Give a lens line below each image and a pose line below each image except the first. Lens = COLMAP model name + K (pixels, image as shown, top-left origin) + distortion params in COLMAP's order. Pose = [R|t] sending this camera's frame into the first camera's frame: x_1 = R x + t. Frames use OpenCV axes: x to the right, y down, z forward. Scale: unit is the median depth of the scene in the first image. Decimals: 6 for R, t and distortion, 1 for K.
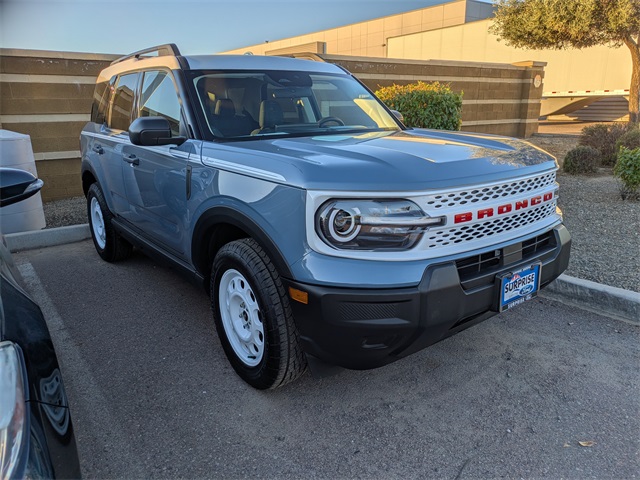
lens RADIAL K [[481.3, 0, 328.6], [0, 481.3, 241.8], [0, 0, 1]] dist [0.036007, -0.018612]
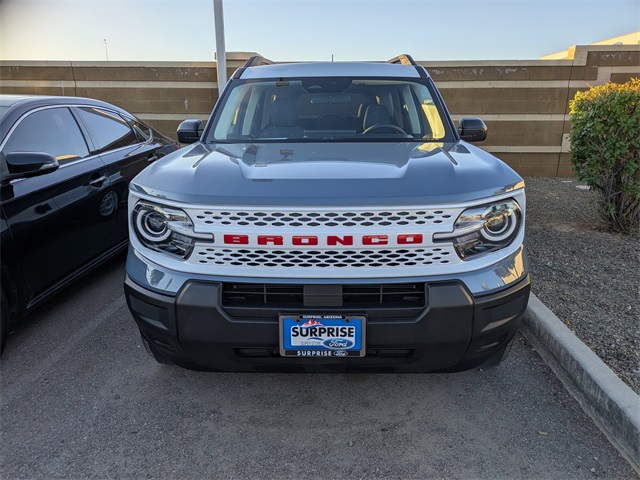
lens RADIAL K [[481.3, 0, 319.7], [0, 481.3, 241.4], [0, 0, 1]] dist [0.036007, -0.018612]
pose [[0.770626, 0.183291, -0.610360, 0.907620], [-0.181864, 0.981171, 0.065029, -0.126819], [0.610787, 0.060890, 0.789450, 0.343013]]
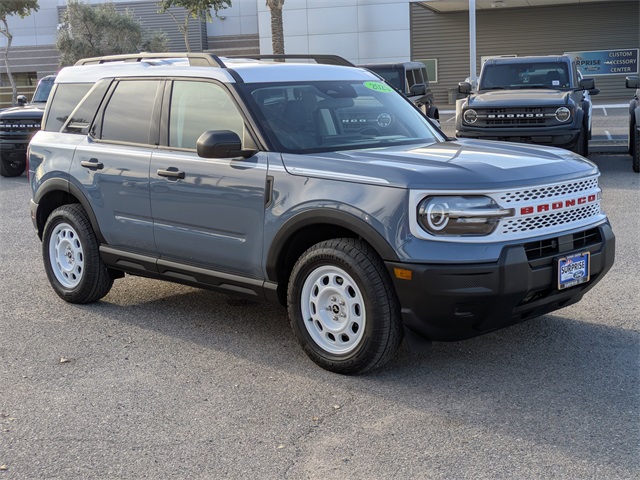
lens RADIAL K [[953.0, 0, 318.1], [0, 953.0, 235.6], [0, 0, 1]] dist [0.016507, 0.000000]
pose [[0.993279, -0.017147, 0.114469, -0.525164], [0.030341, 0.992956, -0.114535, 0.270186], [-0.111699, 0.117238, 0.986802, -1.332148]]
